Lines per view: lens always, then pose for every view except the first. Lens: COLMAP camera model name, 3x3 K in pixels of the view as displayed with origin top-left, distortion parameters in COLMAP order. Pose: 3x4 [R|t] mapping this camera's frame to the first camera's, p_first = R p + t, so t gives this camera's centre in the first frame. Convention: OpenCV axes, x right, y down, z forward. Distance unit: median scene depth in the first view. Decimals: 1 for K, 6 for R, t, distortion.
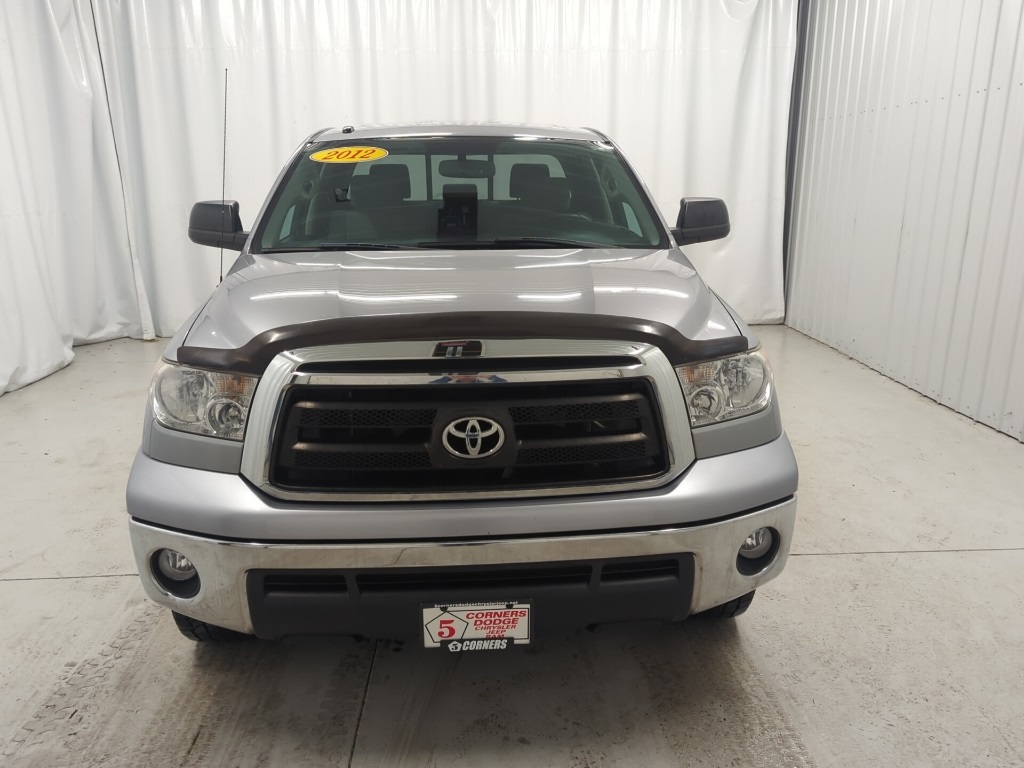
lens RADIAL K [[831.7, 0, 512.0], [0, 831.7, 384.0], [0, 0, 1]] dist [0.047602, -0.044866]
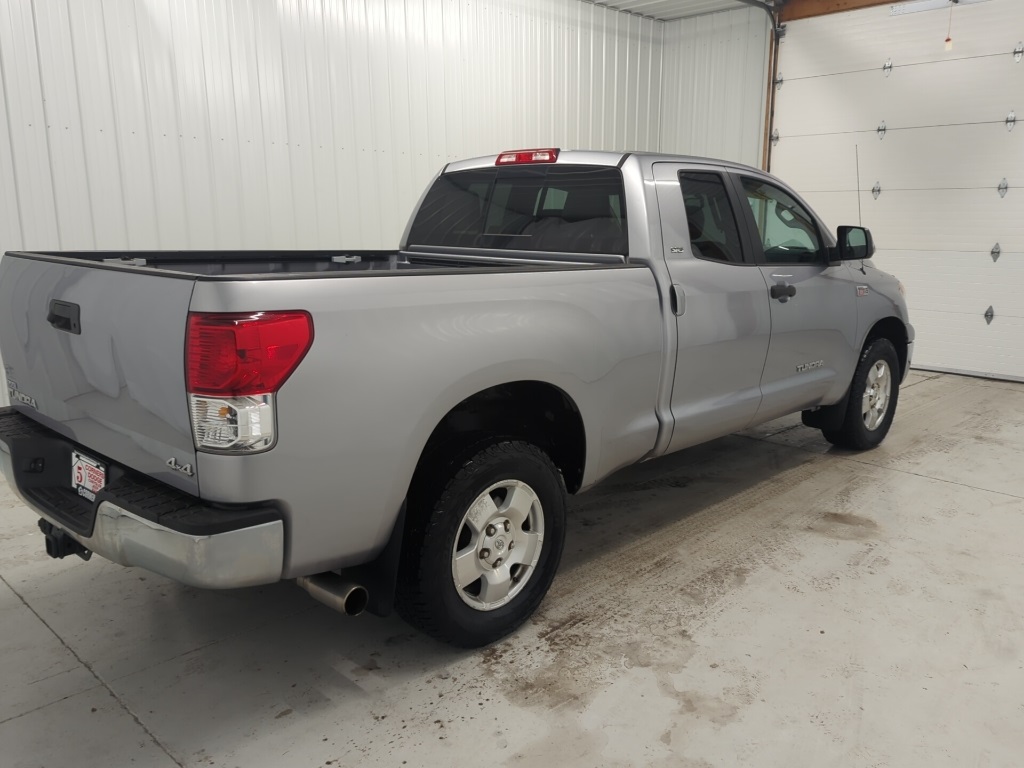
lens RADIAL K [[830.0, 0, 508.6], [0, 830.0, 384.2], [0, 0, 1]] dist [0.045796, 0.002880]
pose [[-0.672633, -0.149285, 0.724762, -1.609336], [0.170993, 0.921573, 0.348518, -0.904102], [-0.719949, 0.358354, -0.594353, 3.714458]]
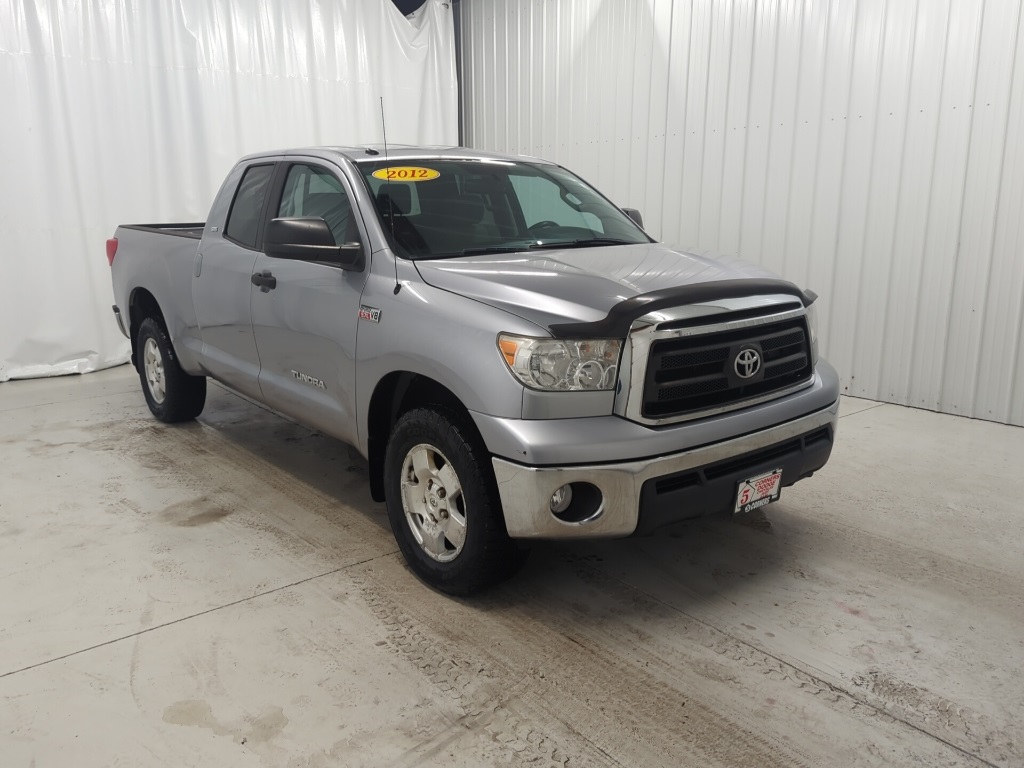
lens RADIAL K [[831.7, 0, 512.0], [0, 831.7, 384.0], [0, 0, 1]] dist [0.047602, -0.044866]
pose [[0.818109, -0.127675, 0.560710, -1.204403], [0.142737, 0.989613, 0.017076, 0.014383], [-0.557067, 0.066064, 0.827836, 0.002284]]
